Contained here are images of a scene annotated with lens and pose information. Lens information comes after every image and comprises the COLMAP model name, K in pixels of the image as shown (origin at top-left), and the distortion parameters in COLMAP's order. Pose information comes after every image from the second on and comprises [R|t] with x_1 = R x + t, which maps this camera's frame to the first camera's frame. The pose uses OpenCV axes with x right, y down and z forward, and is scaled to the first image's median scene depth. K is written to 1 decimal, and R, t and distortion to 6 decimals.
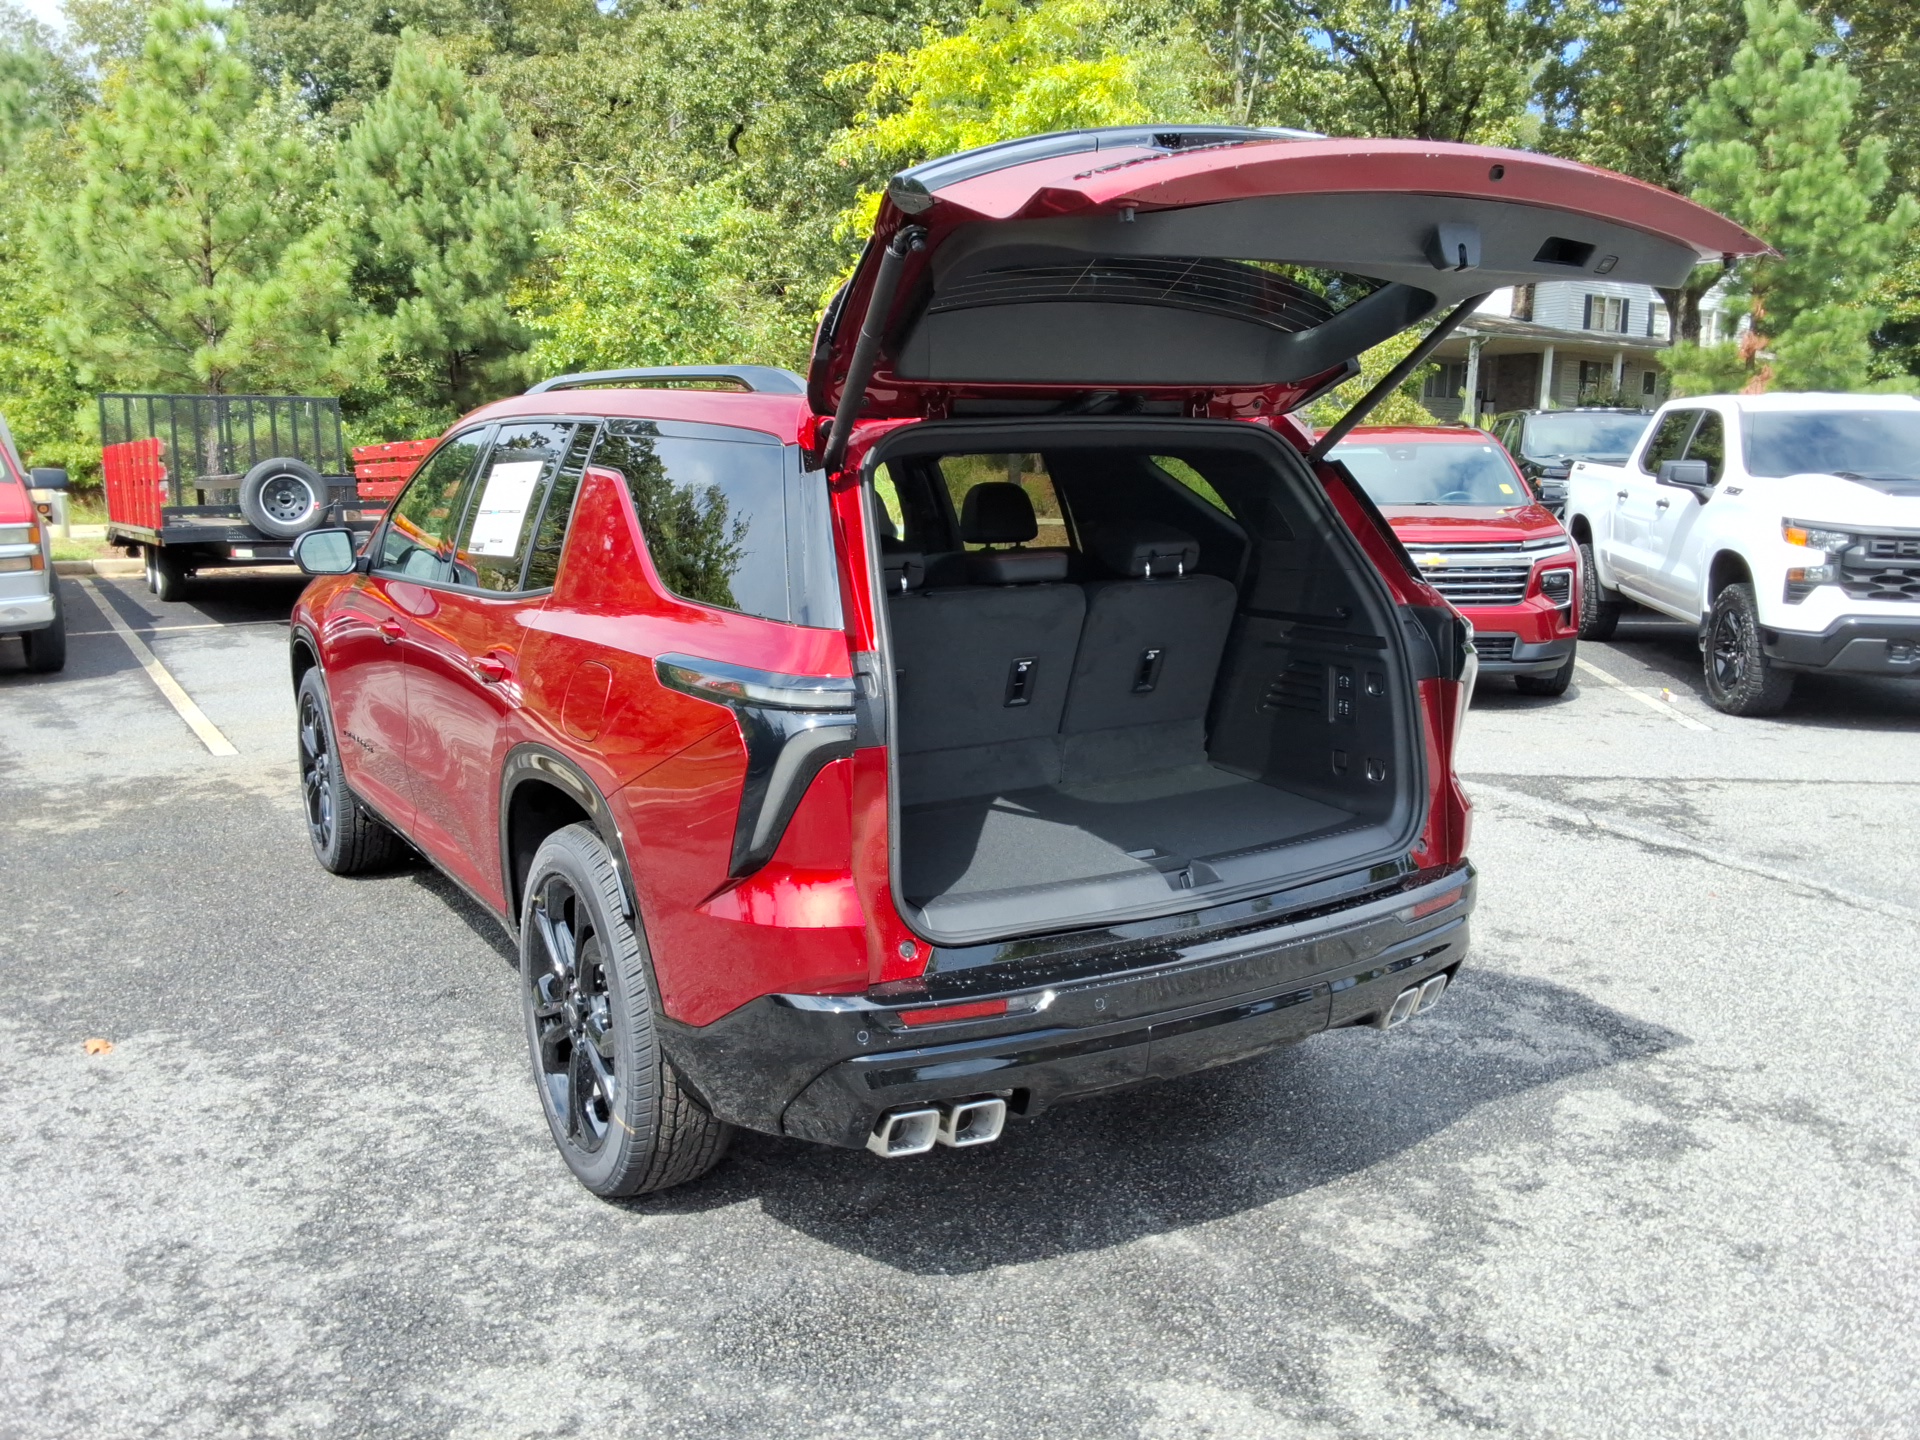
lens RADIAL K [[1544.3, 0, 973.6], [0, 1544.3, 685.2], [0, 0, 1]] dist [0.105876, -0.166574]
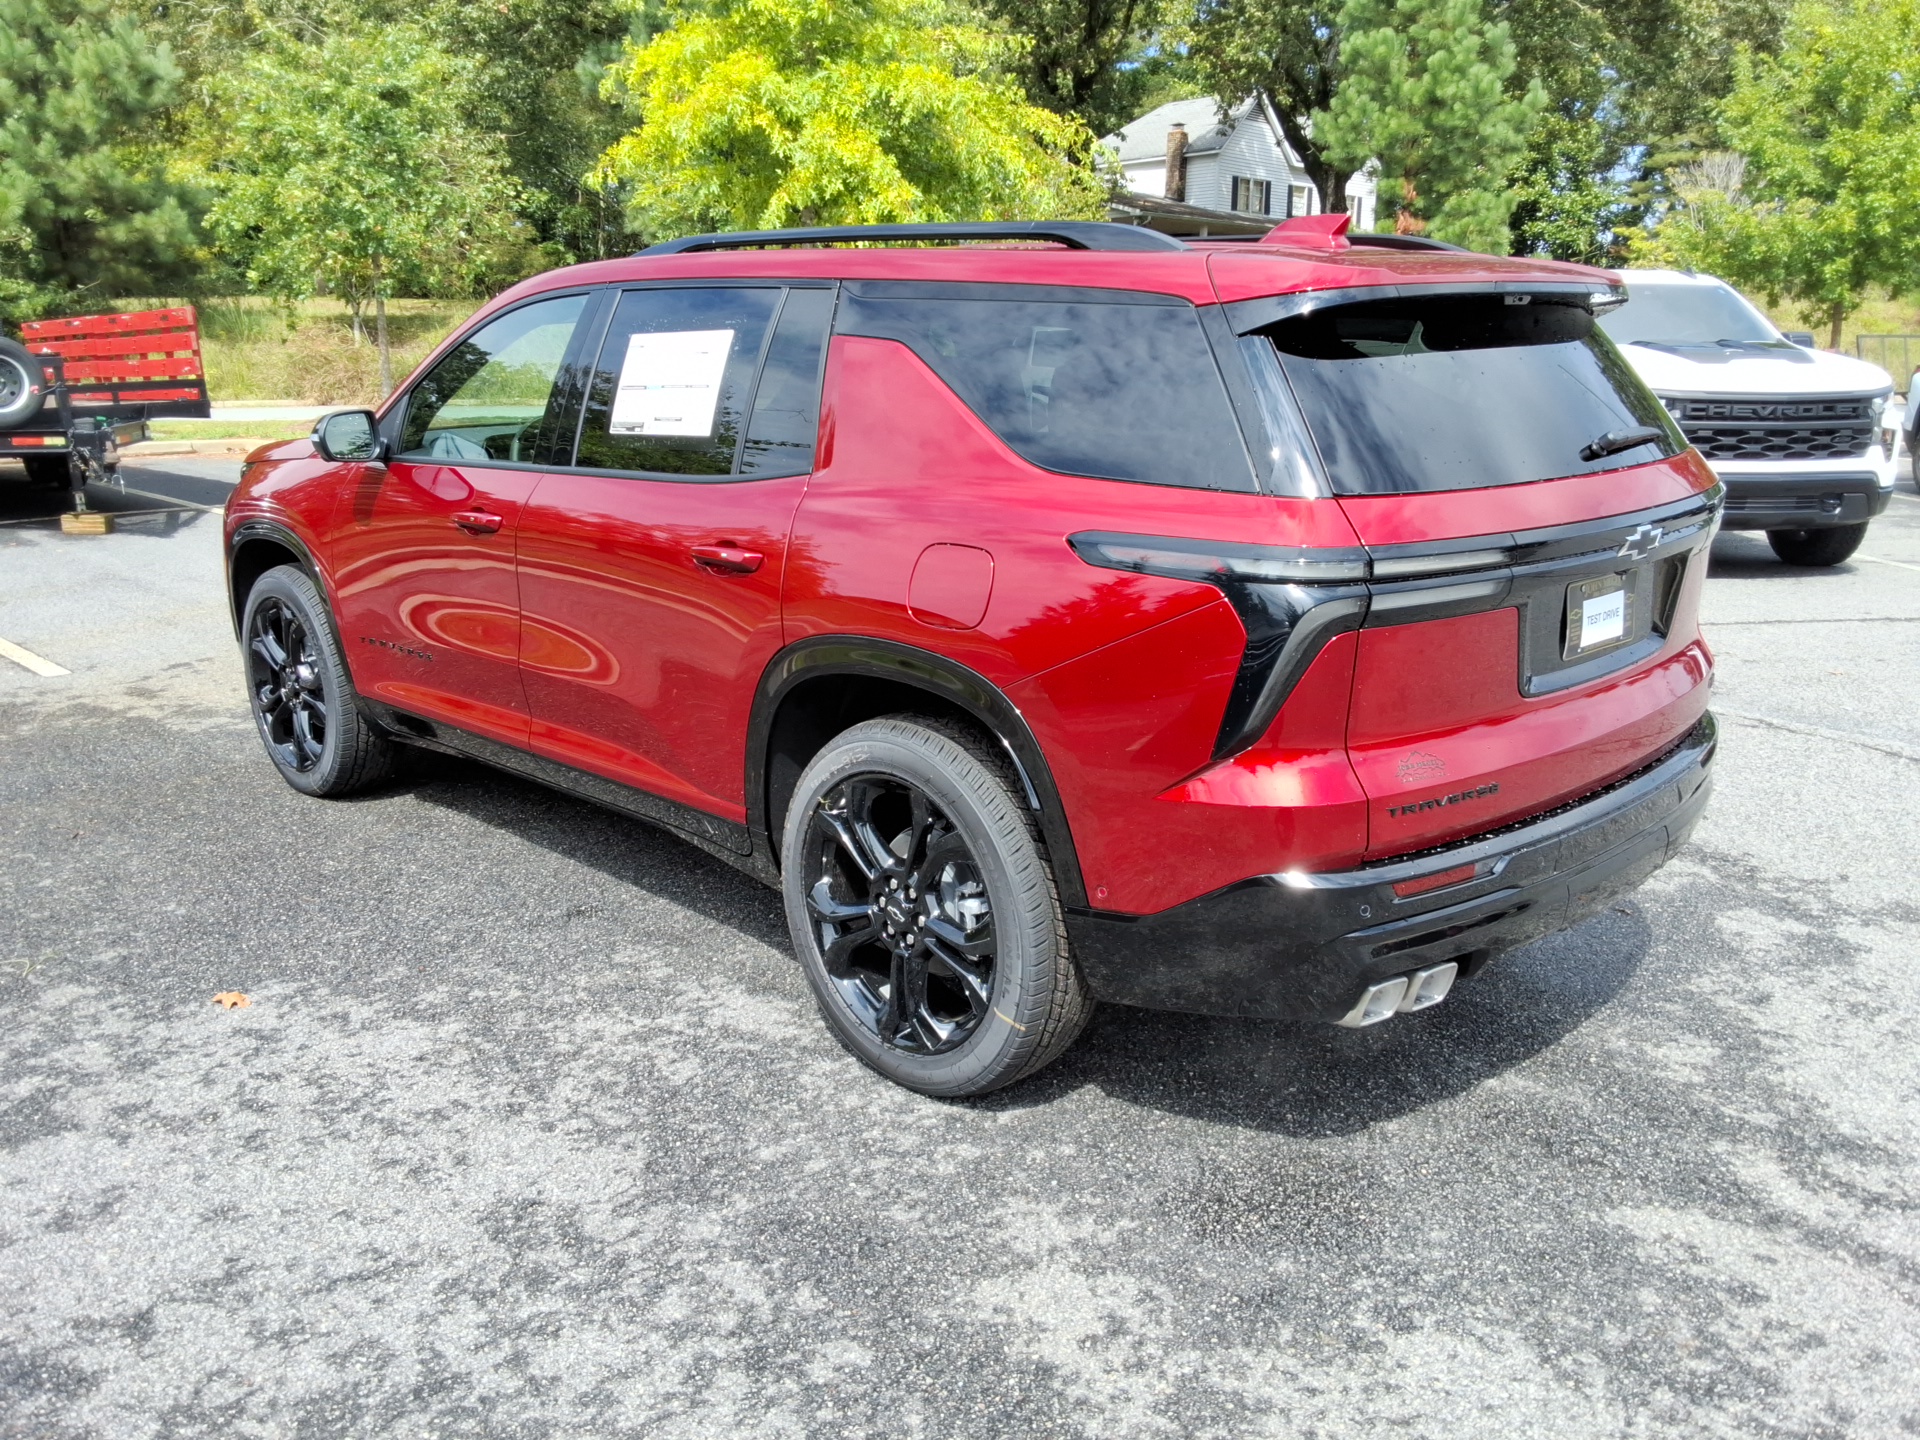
lens RADIAL K [[1544.3, 0, 975.4], [0, 1544.3, 678.8], [0, 0, 1]] dist [0.105876, -0.166574]
pose [[0.974381, -0.051459, 0.218938, -0.135074], [0.035675, 0.996512, 0.075446, -0.001178], [-0.222056, -0.065702, 0.972818, 0.025397]]
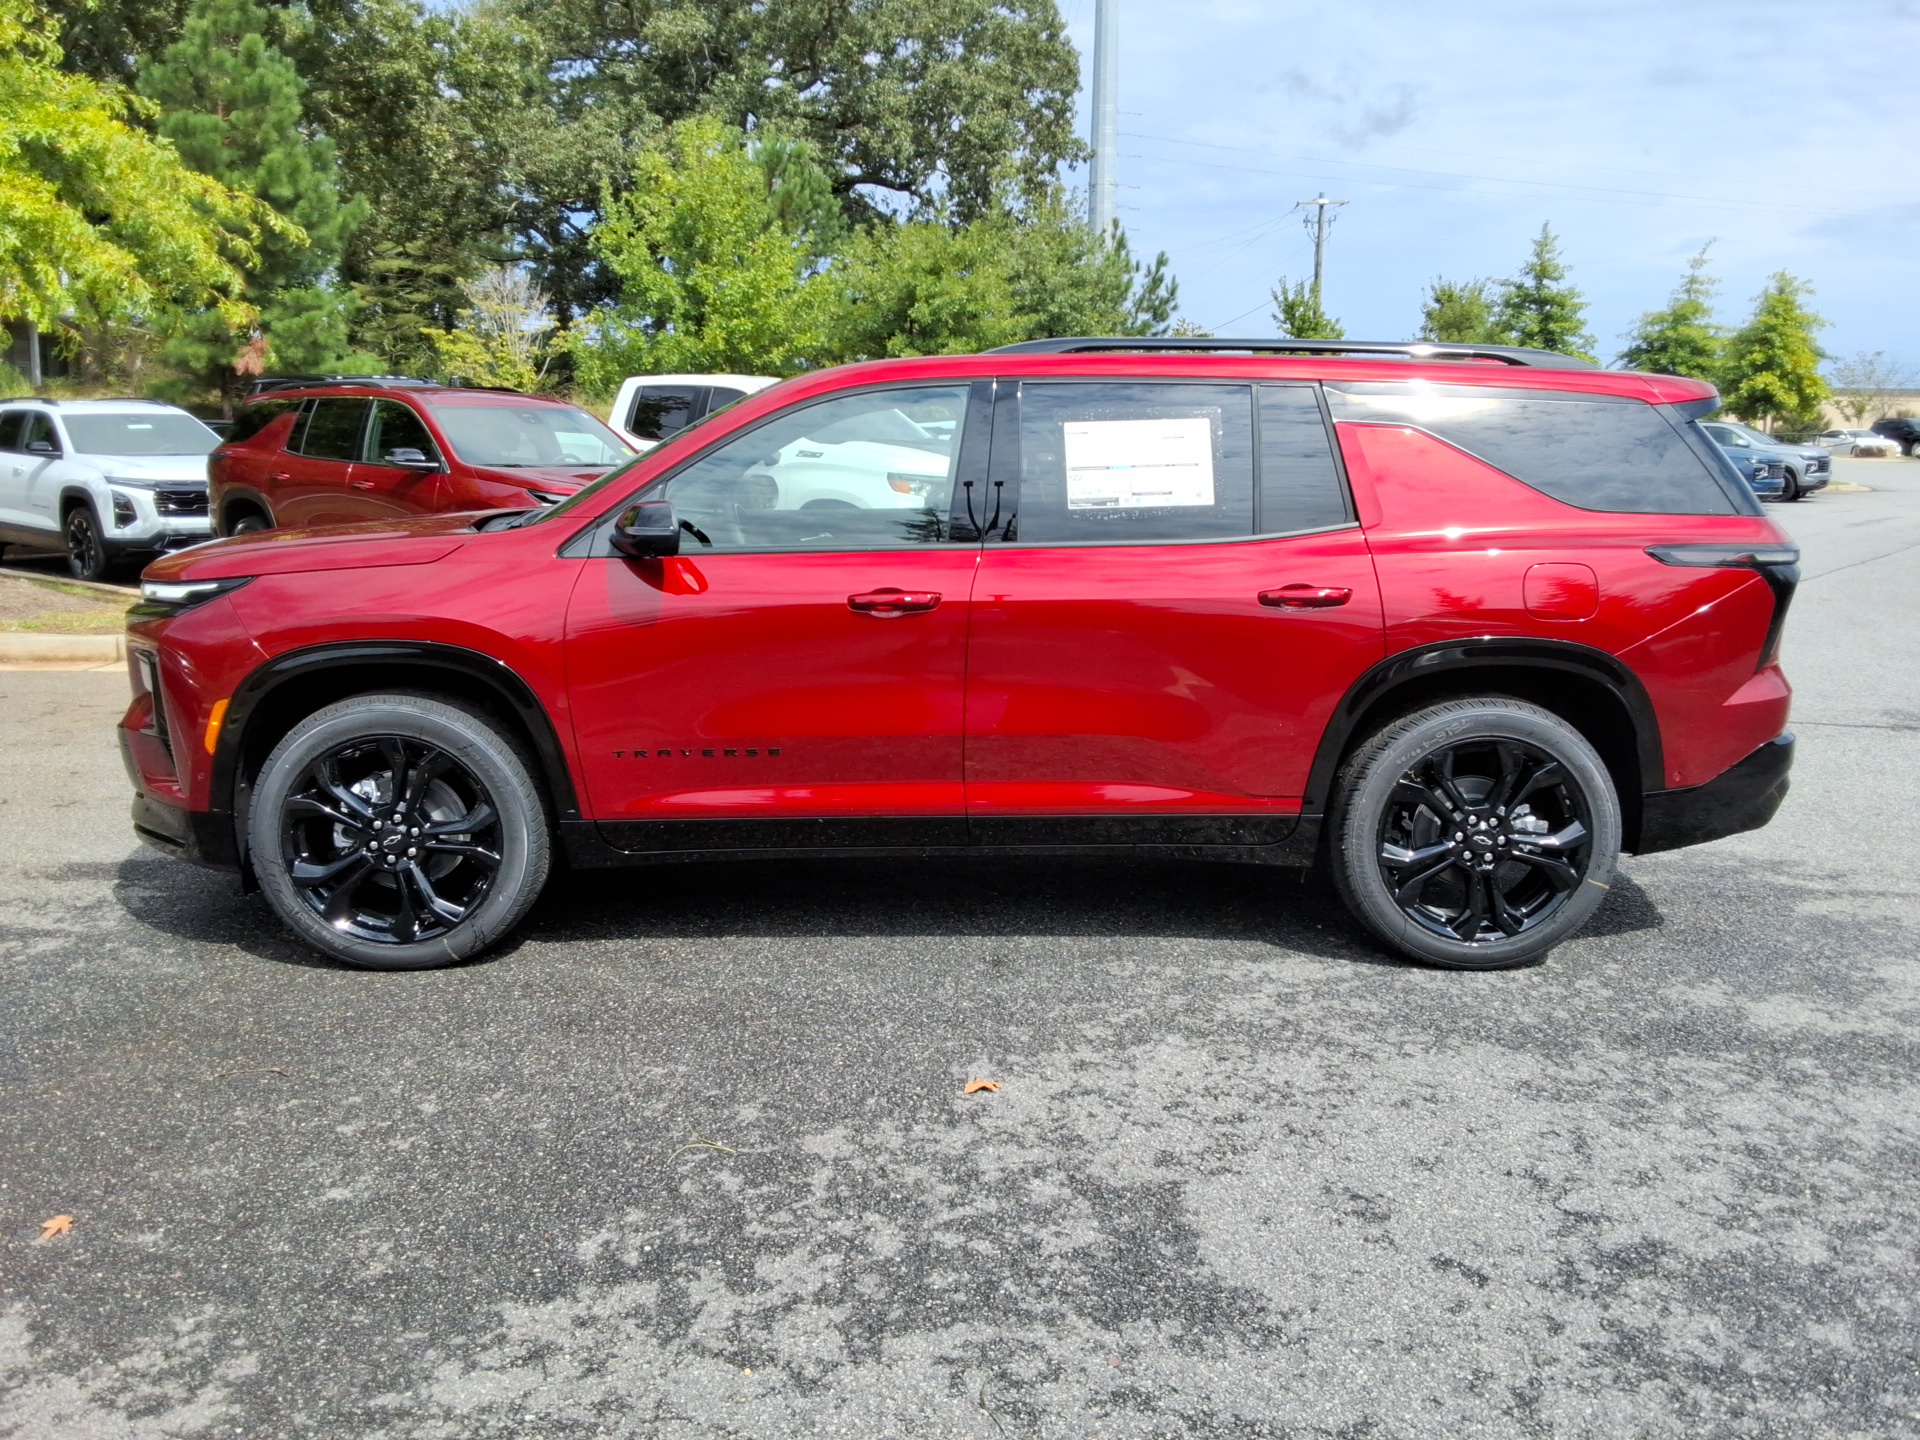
lens RADIAL K [[1544.3, 0, 962.4], [0, 1544.3, 687.3], [0, 0, 1]] dist [0.105876, -0.166574]
pose [[0.515083, -0.137198, 0.846089, -0.516603], [0.121754, 0.988808, 0.086219, -0.027215], [-0.848449, 0.058605, 0.526023, 0.223238]]
